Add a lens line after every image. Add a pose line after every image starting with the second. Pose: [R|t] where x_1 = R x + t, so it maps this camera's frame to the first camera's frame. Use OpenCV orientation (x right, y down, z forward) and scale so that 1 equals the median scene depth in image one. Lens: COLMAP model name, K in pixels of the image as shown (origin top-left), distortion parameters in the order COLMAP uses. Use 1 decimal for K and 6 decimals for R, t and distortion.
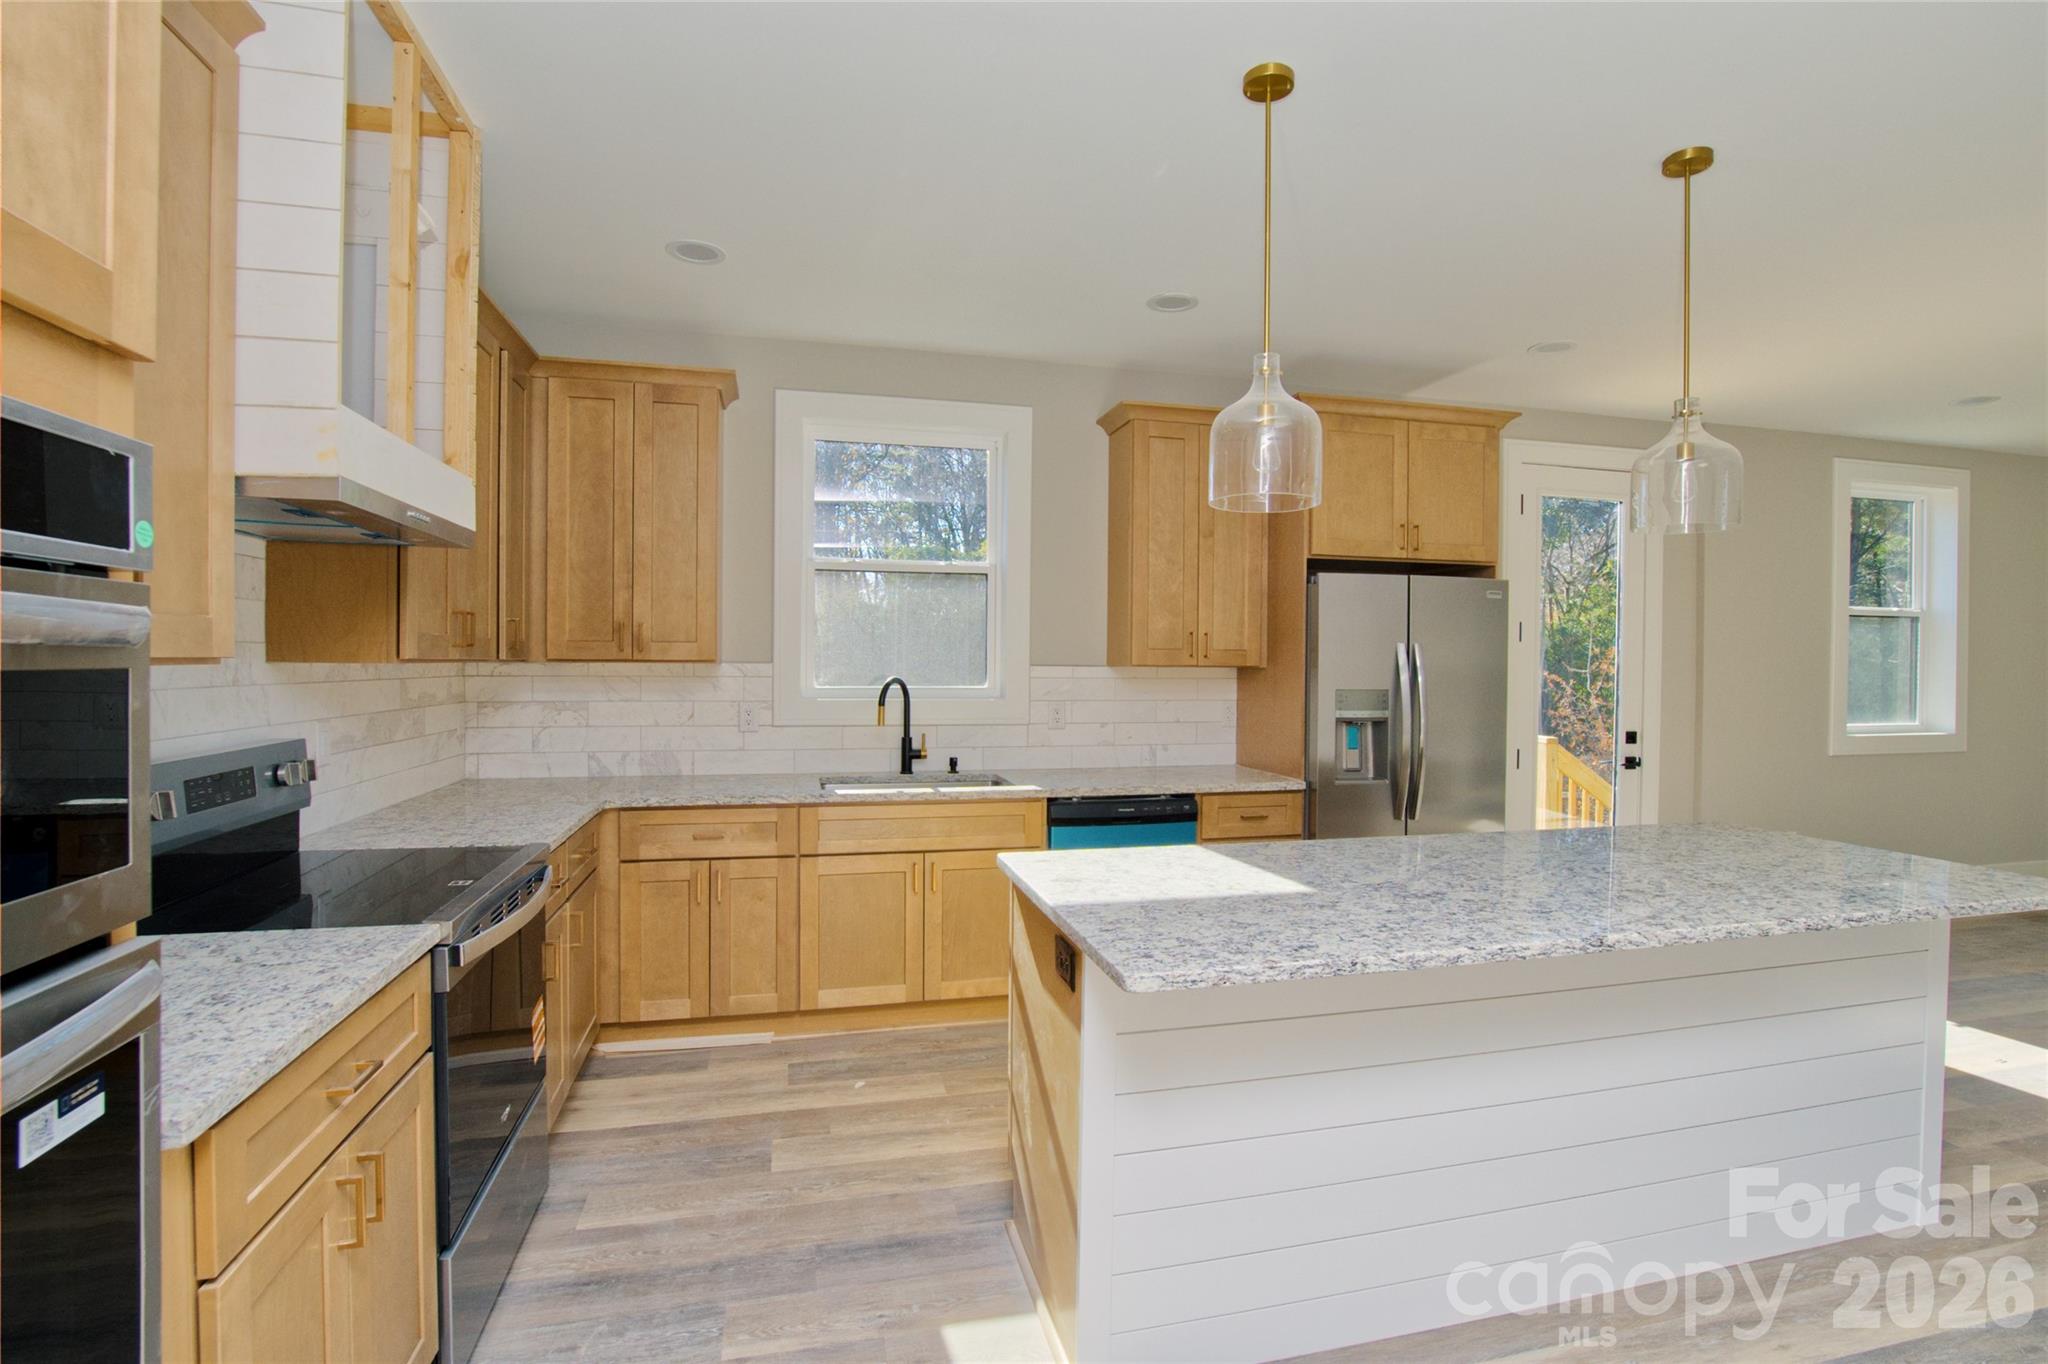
lens RADIAL K [[944.6, 0, 1024.0], [0, 944.6, 673.5], [0, 0, 1]] dist [-0.001235, -0.000318]
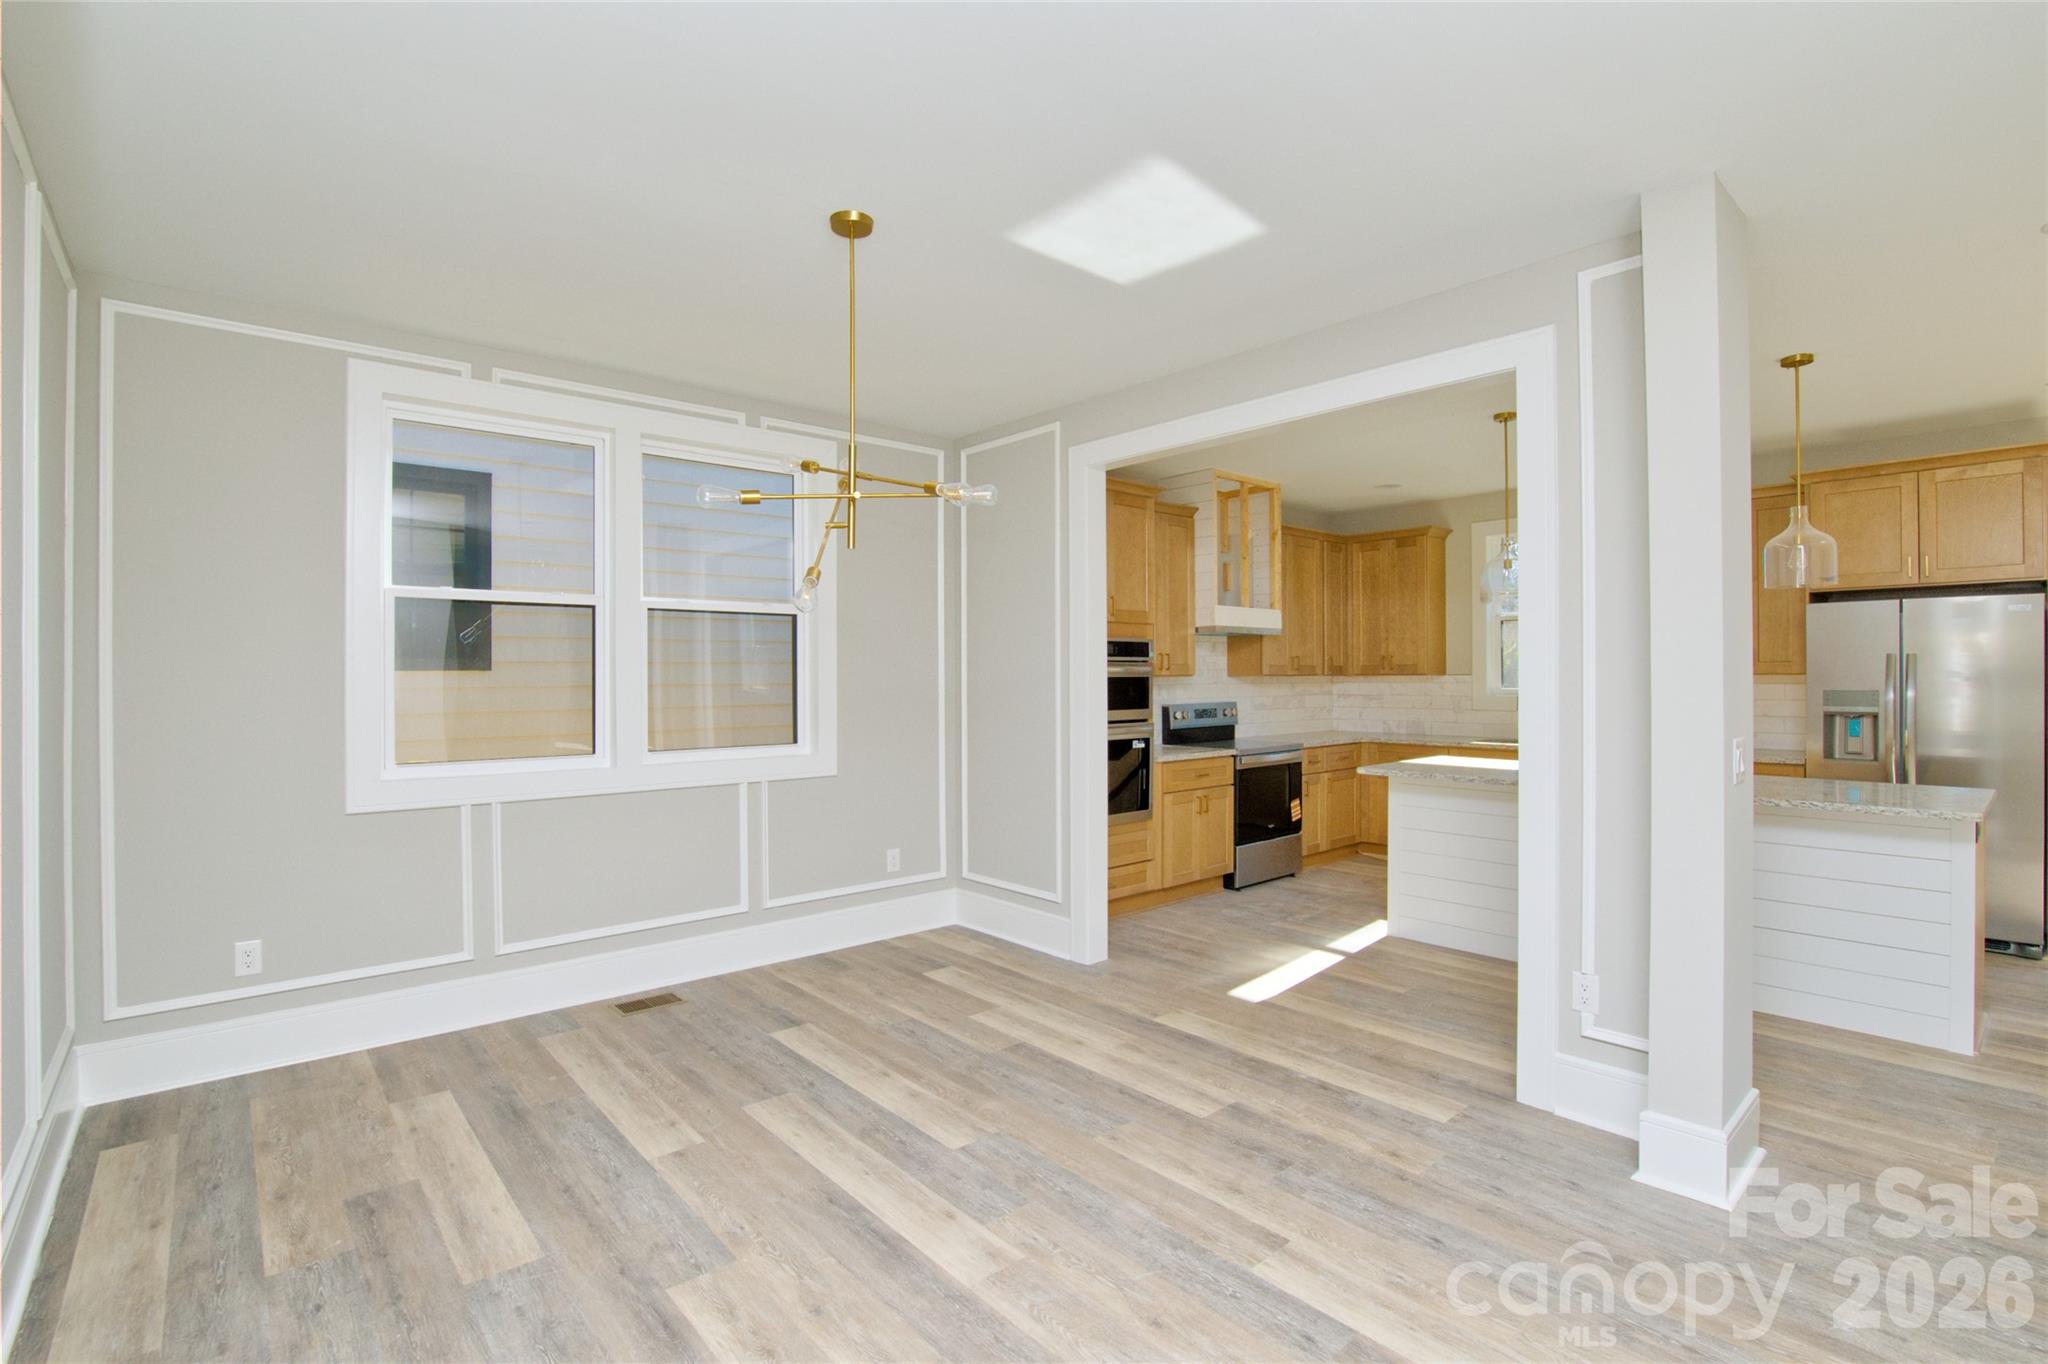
lens RADIAL K [[944.6, 0, 1024.0], [0, 944.6, 673.5], [0, 0, 1]] dist [-0.001235, -0.000318]
pose [[0.453013, -0.013337, -0.891404, 1.084772], [-0.002108, 0.999869, -0.016031, 0.018498], [0.891502, 0.009142, 0.452925, -0.653828]]
